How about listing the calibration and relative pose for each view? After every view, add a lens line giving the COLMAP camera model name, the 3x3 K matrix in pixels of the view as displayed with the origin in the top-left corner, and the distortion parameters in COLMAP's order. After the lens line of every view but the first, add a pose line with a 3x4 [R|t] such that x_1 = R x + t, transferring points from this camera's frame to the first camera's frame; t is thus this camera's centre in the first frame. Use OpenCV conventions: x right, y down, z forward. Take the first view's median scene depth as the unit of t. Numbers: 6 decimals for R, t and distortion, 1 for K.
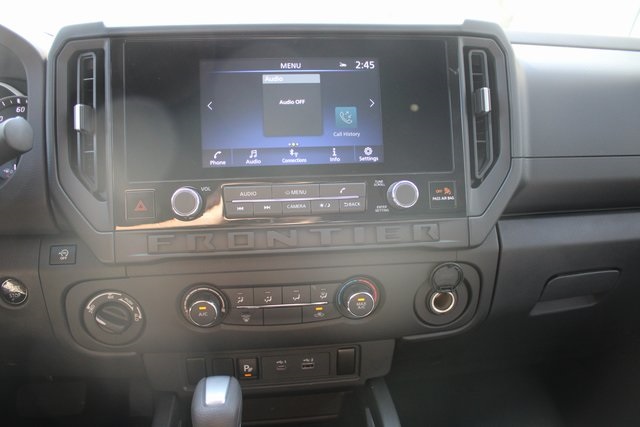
lens RADIAL K [[546.9, 0, 320.0], [0, 546.9, 213.5], [0, 0, 1]] dist [-0.110588, 0.007858]
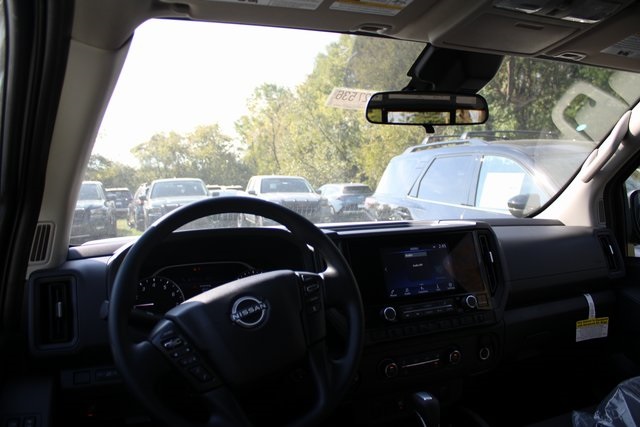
lens RADIAL K [[546.9, 0, 320.0], [0, 546.9, 213.5], [0, 0, 1]] dist [-0.110588, 0.007858]
pose [[0.951847, -0.041827, 0.303708, -1.077208], [0.121949, 0.960559, -0.249909, 0.094394], [-0.281276, 0.274912, 0.919406, -0.955366]]
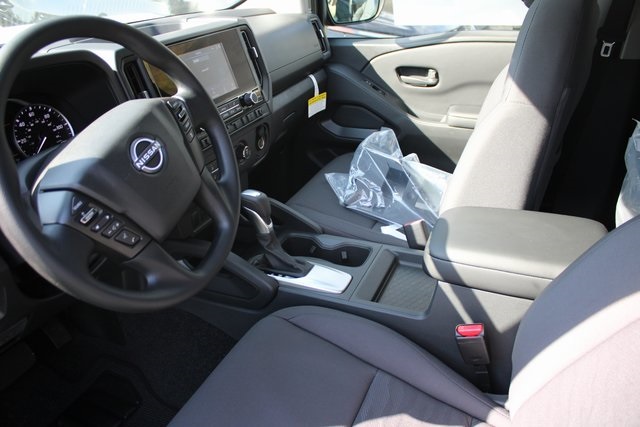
lens RADIAL K [[546.9, 0, 320.0], [0, 546.9, 213.5], [0, 0, 1]] dist [-0.110588, 0.007858]
pose [[0.451413, -0.407551, 0.793807, -1.745212], [0.289553, 0.908367, 0.301708, -0.201212], [-0.844029, 0.093654, 0.528056, -0.434458]]
